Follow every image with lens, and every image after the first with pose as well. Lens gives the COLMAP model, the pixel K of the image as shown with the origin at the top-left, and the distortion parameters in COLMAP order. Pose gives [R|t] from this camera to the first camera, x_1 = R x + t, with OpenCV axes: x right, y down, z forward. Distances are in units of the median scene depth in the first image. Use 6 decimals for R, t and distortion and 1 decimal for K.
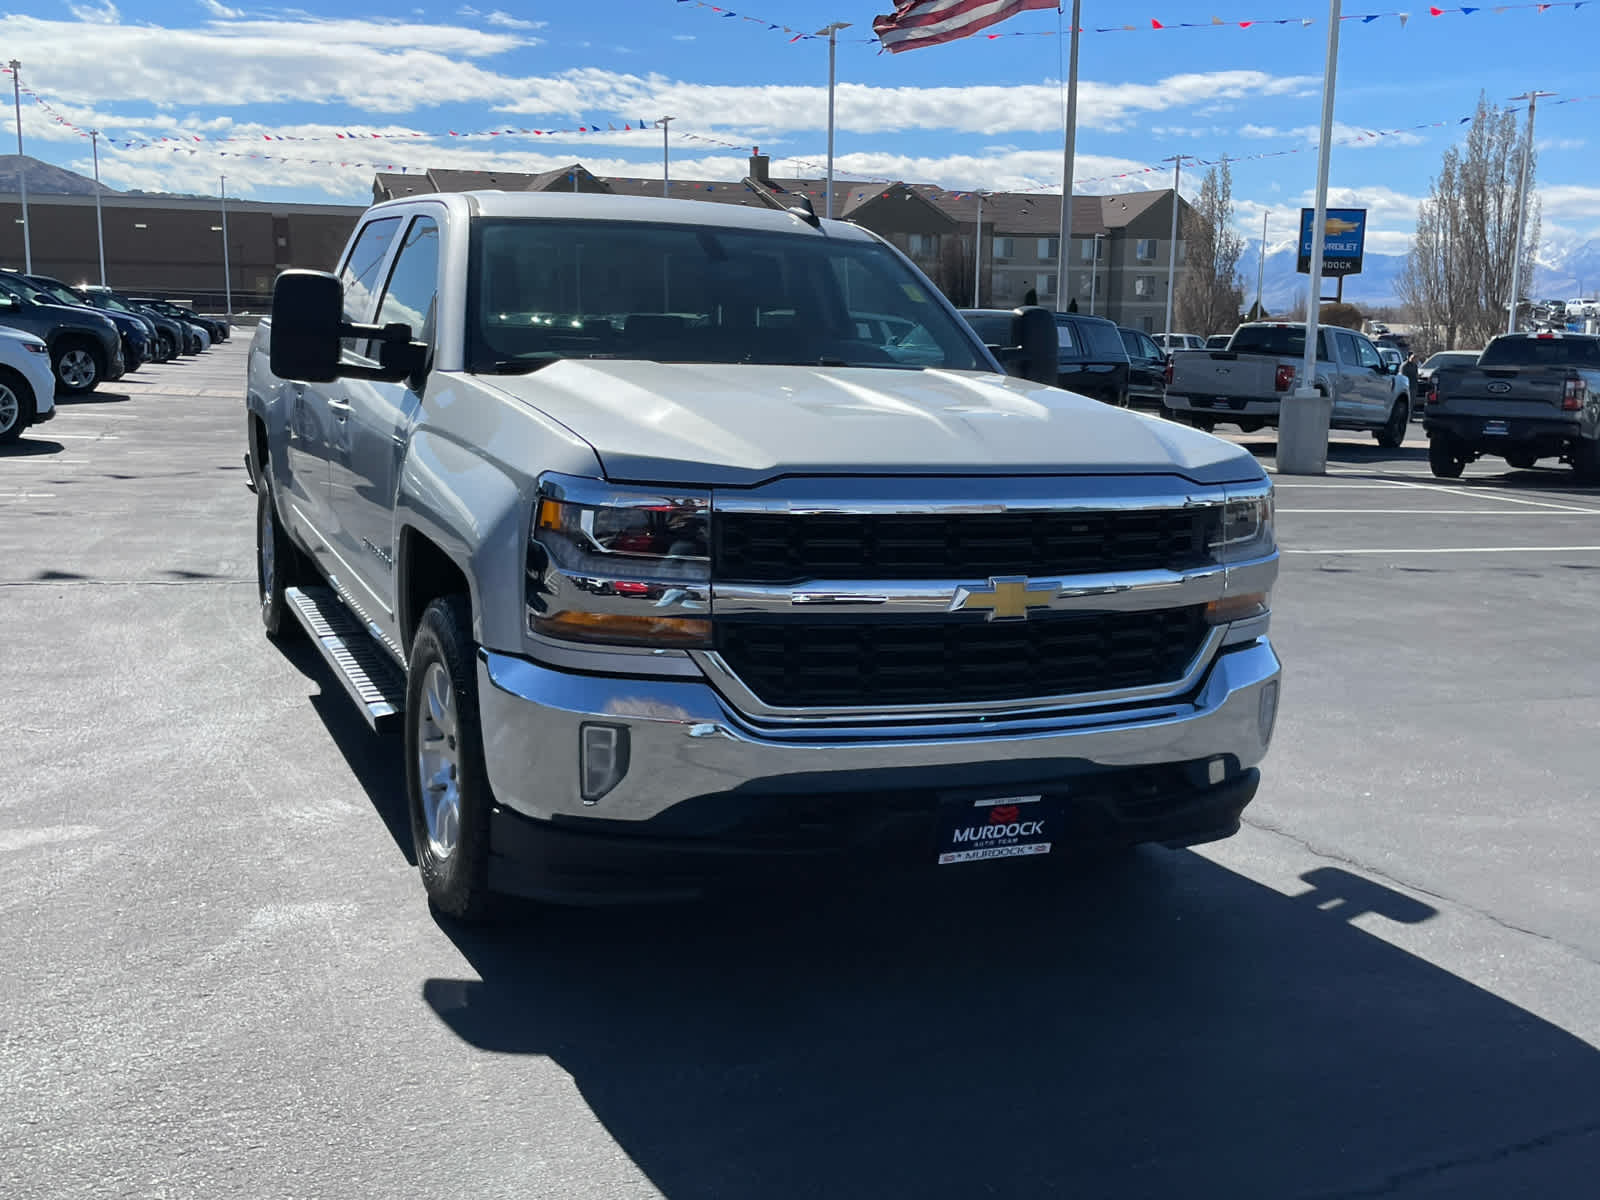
lens RADIAL K [[1641.7, 0, 801.6], [0, 1641.7, 606.7], [0, 0, 1]] dist [0.113570, -0.193188]
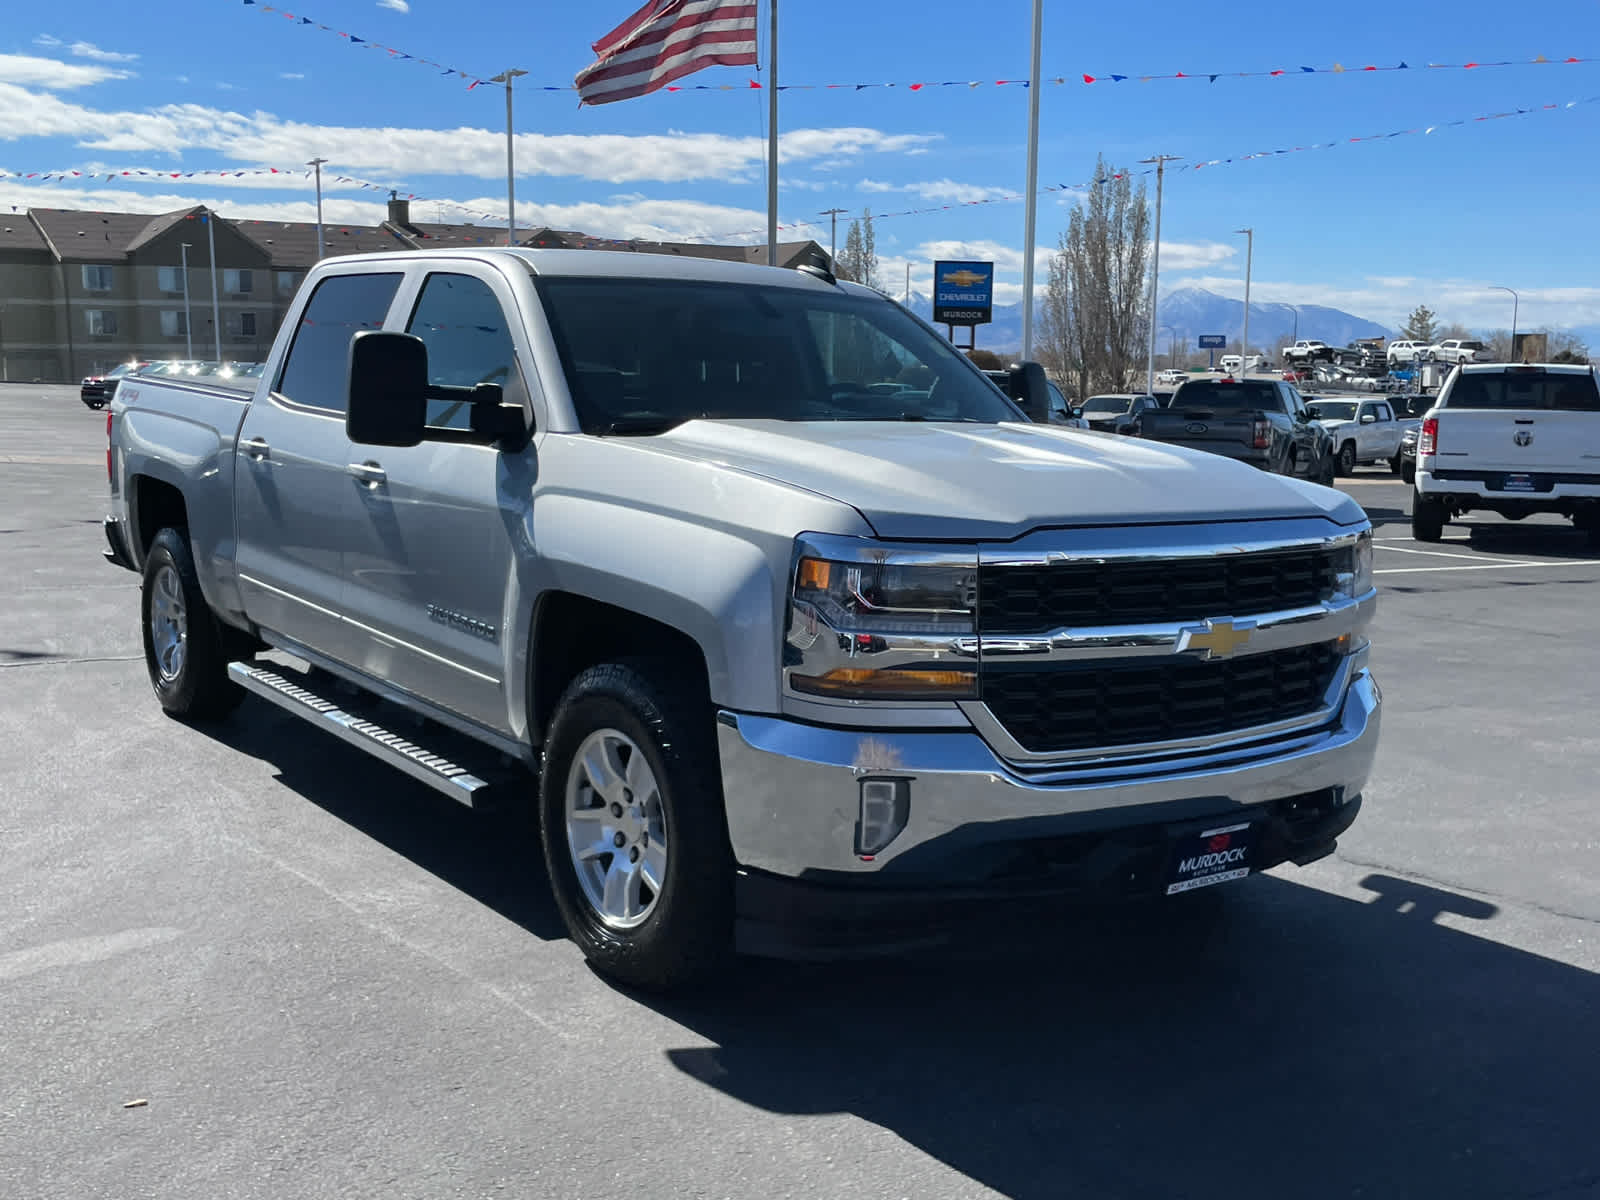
lens RADIAL K [[1651.4, 0, 801.8], [0, 1651.4, 608.8], [0, 0, 1]] dist [0.096067, -0.137953]
pose [[0.976136, -0.038855, 0.213656, -0.302604], [0.044575, 0.998763, -0.022018, -0.010172], [-0.212537, 0.031016, 0.976661, 0.010733]]
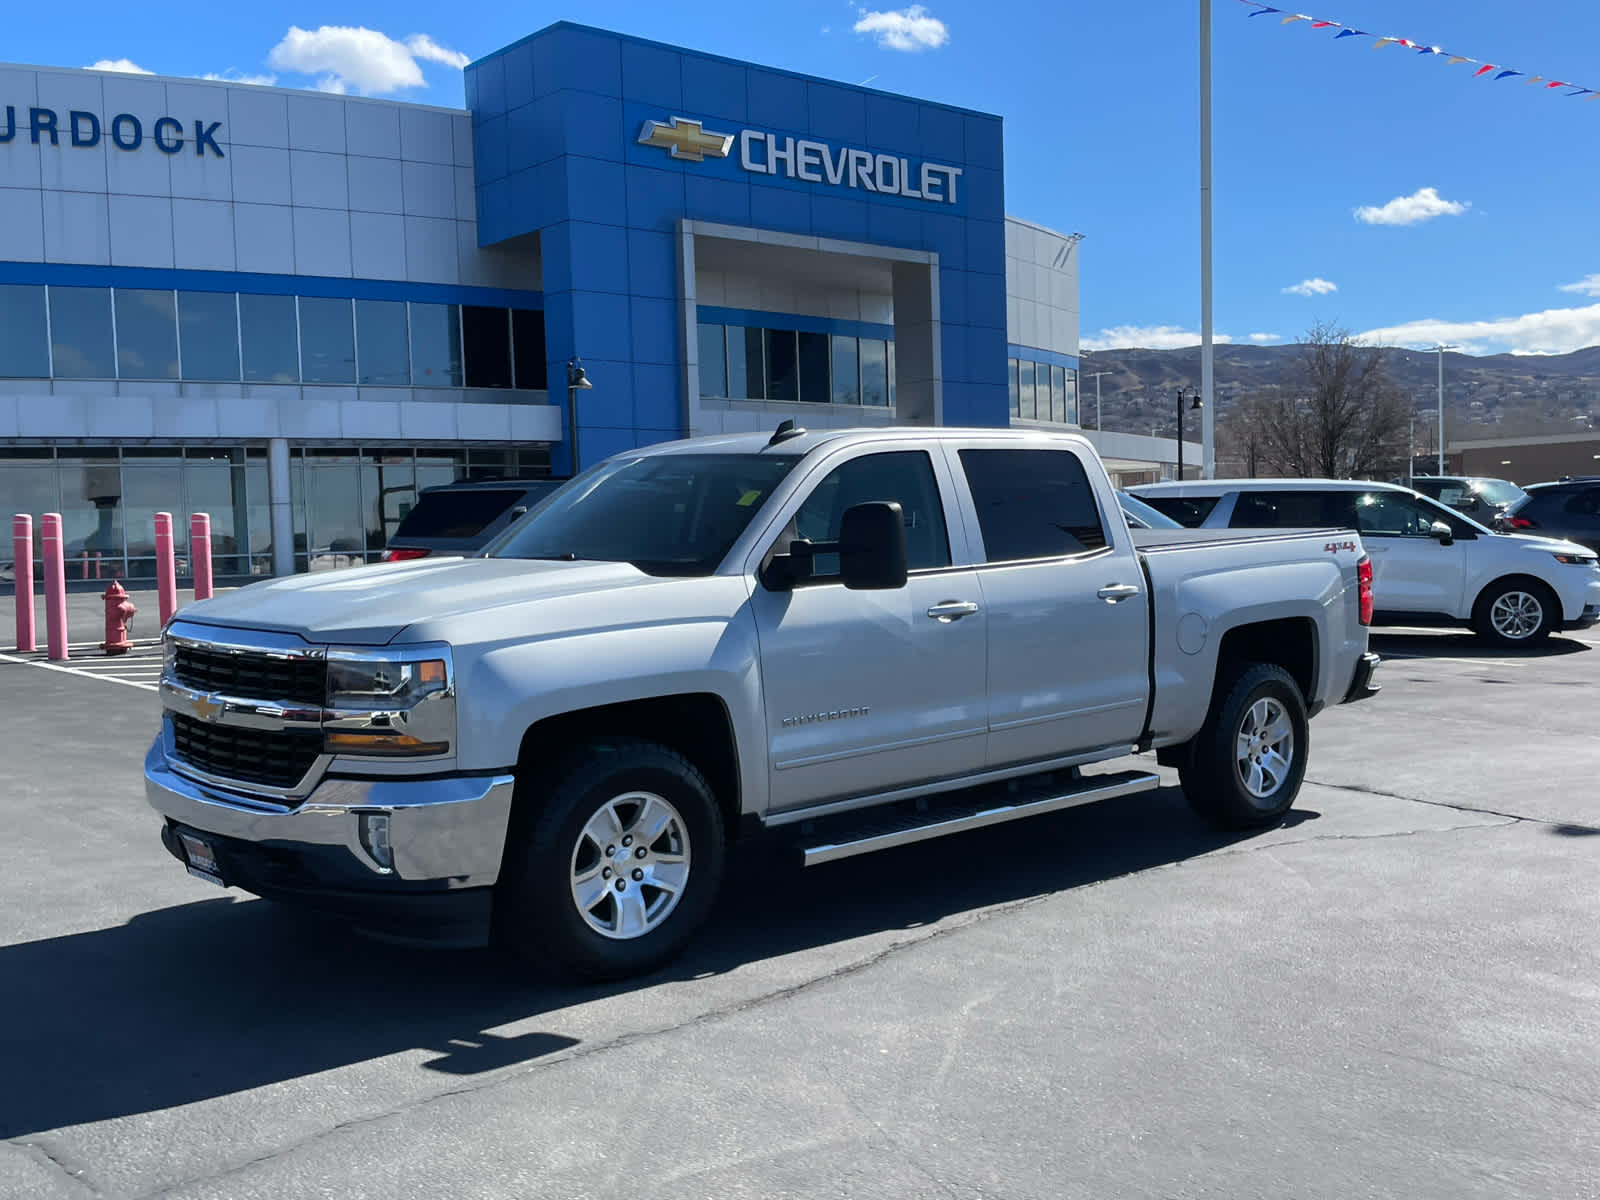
lens RADIAL K [[1633.0, 0, 800.0], [0, 1633.0, 600.0], [0, 0, 1]] dist [0.111800, -0.181424]
pose [[0.298492, 0.010101, -0.954359, 1.458711], [-0.137725, 0.989934, -0.032598, -0.107341], [0.944423, 0.141170, 0.296878, 0.871674]]
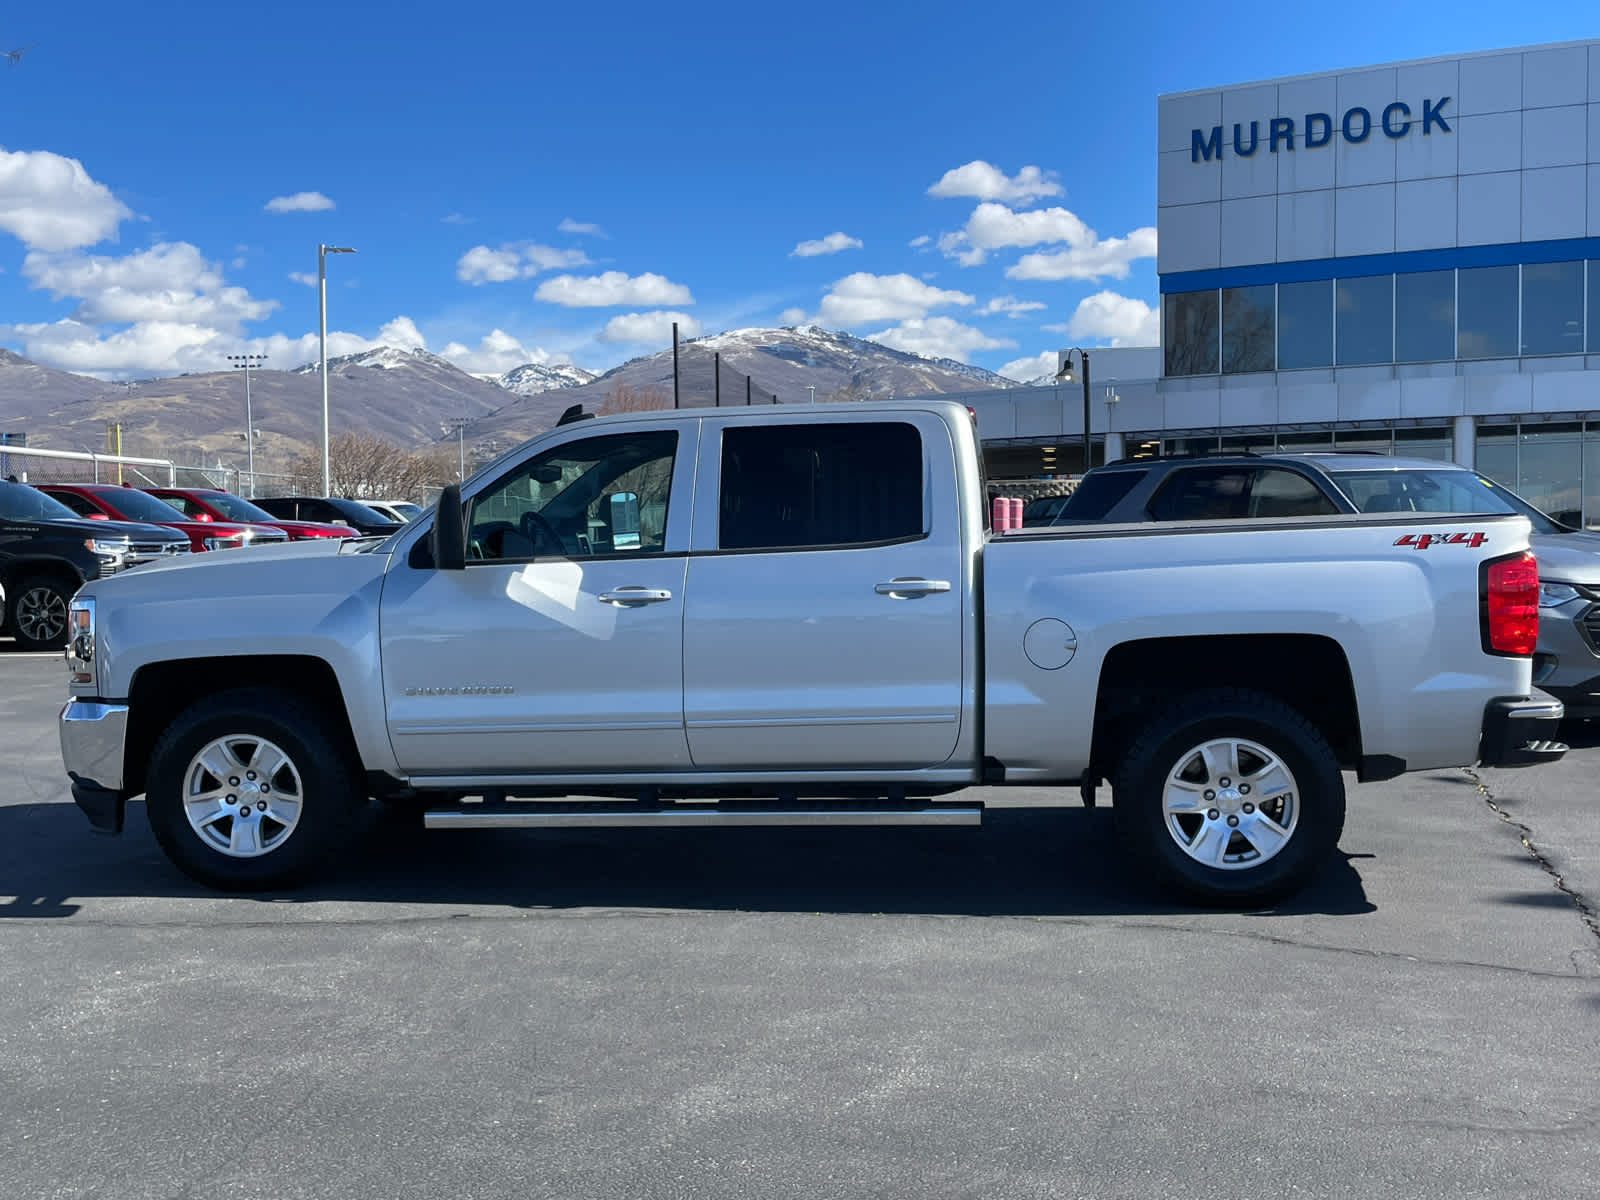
lens RADIAL K [[1606.7, 0, 800.0], [0, 1606.7, 600.0], [0, 0, 1]] dist [0.113658, -0.181915]
pose [[-0.526541, 0.016233, -0.849995, 1.206992], [-0.148631, 0.982662, 0.110838, -0.342327], [0.837056, 0.184696, -0.514999, 2.301518]]
